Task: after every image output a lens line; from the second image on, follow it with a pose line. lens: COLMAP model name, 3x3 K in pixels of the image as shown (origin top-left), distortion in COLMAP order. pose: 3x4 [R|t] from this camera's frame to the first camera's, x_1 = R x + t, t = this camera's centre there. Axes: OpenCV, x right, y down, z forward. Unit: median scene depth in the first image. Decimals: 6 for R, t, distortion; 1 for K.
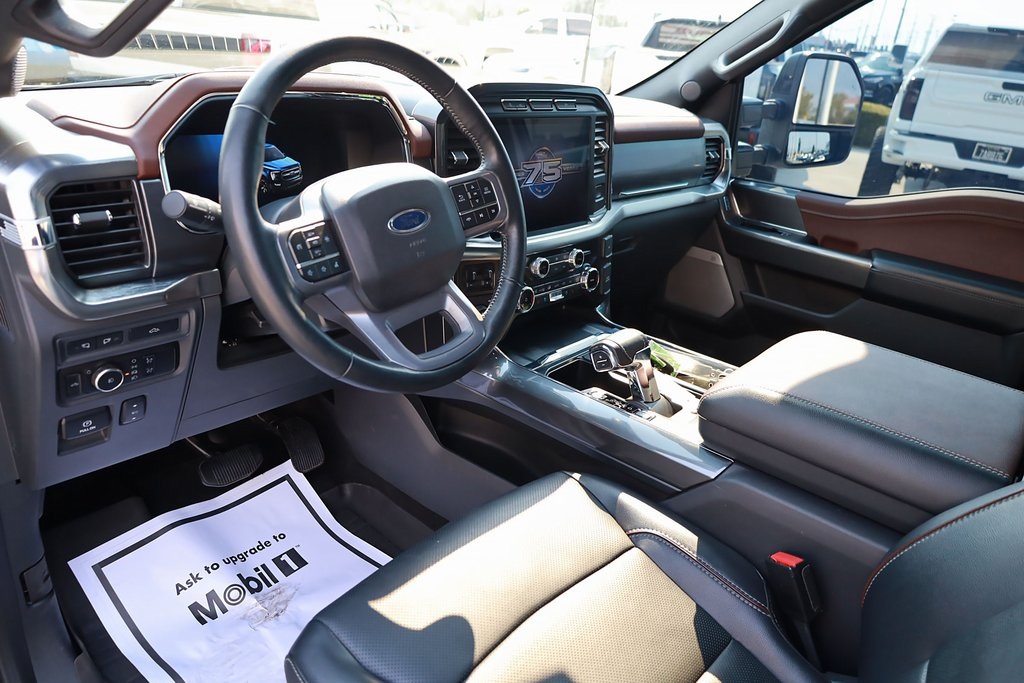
lens RADIAL K [[709.5, 0, 514.4], [0, 709.5, 347.7], [0, 0, 1]] dist [-0.000997, 0.001856]
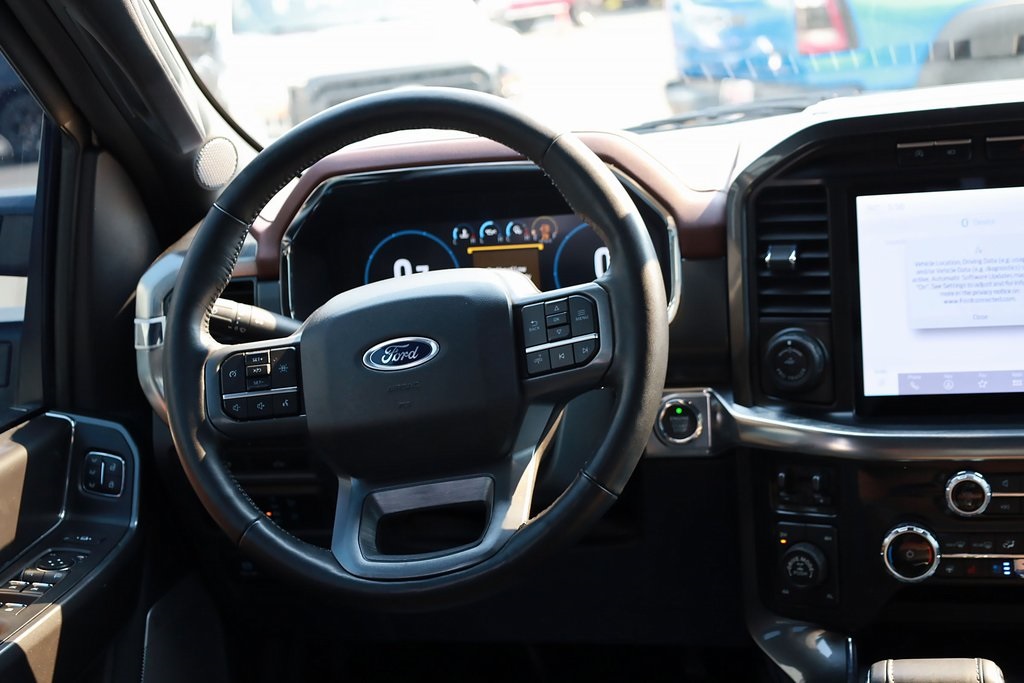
lens RADIAL K [[1606.0, 0, 510.1], [0, 1606.0, 347.8], [0, 0, 1]] dist [-0.008123, 0.000000]
pose [[0.439450, 0.065378, -0.895885, 0.791181], [-0.227451, 0.972944, -0.040568, -0.093069], [0.868993, 0.221597, 0.442431, 0.264947]]
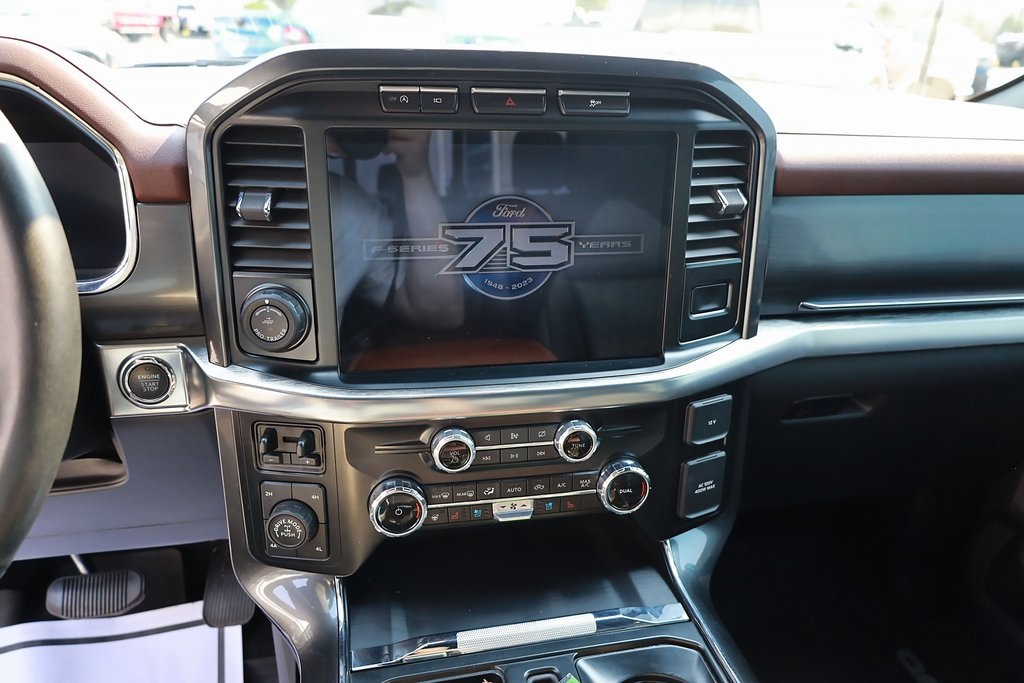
lens RADIAL K [[709.5, 0, 510.6], [0, 709.5, 347.6], [0, 0, 1]] dist [-0.000997, 0.001856]
pose [[0.796234, 0.186508, -0.575522, 0.309870], [-0.204925, 0.978205, 0.033491, -0.195313], [0.569225, 0.091272, 0.817100, 0.616052]]
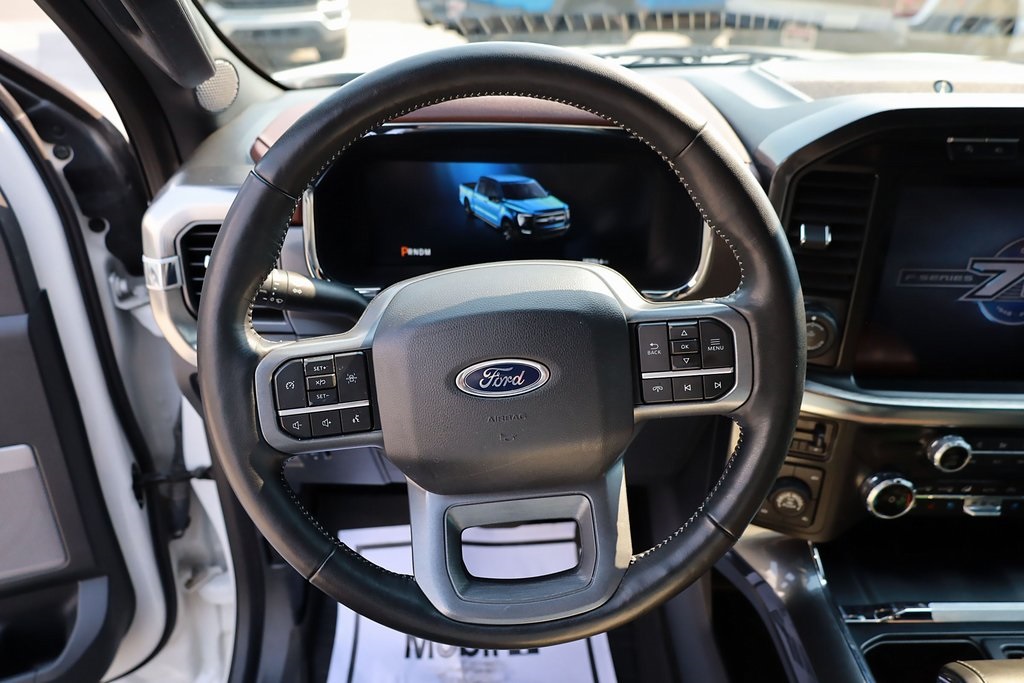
lens RADIAL K [[709.5, 0, 509.5], [0, 709.5, 339.1], [0, 0, 1]] dist [-0.000997, 0.001856]
pose [[0.655242, 0.308888, -0.689381, 0.156269], [-0.255993, 0.949378, 0.182068, -0.200458], [0.710722, 0.057178, 0.701145, 0.375962]]
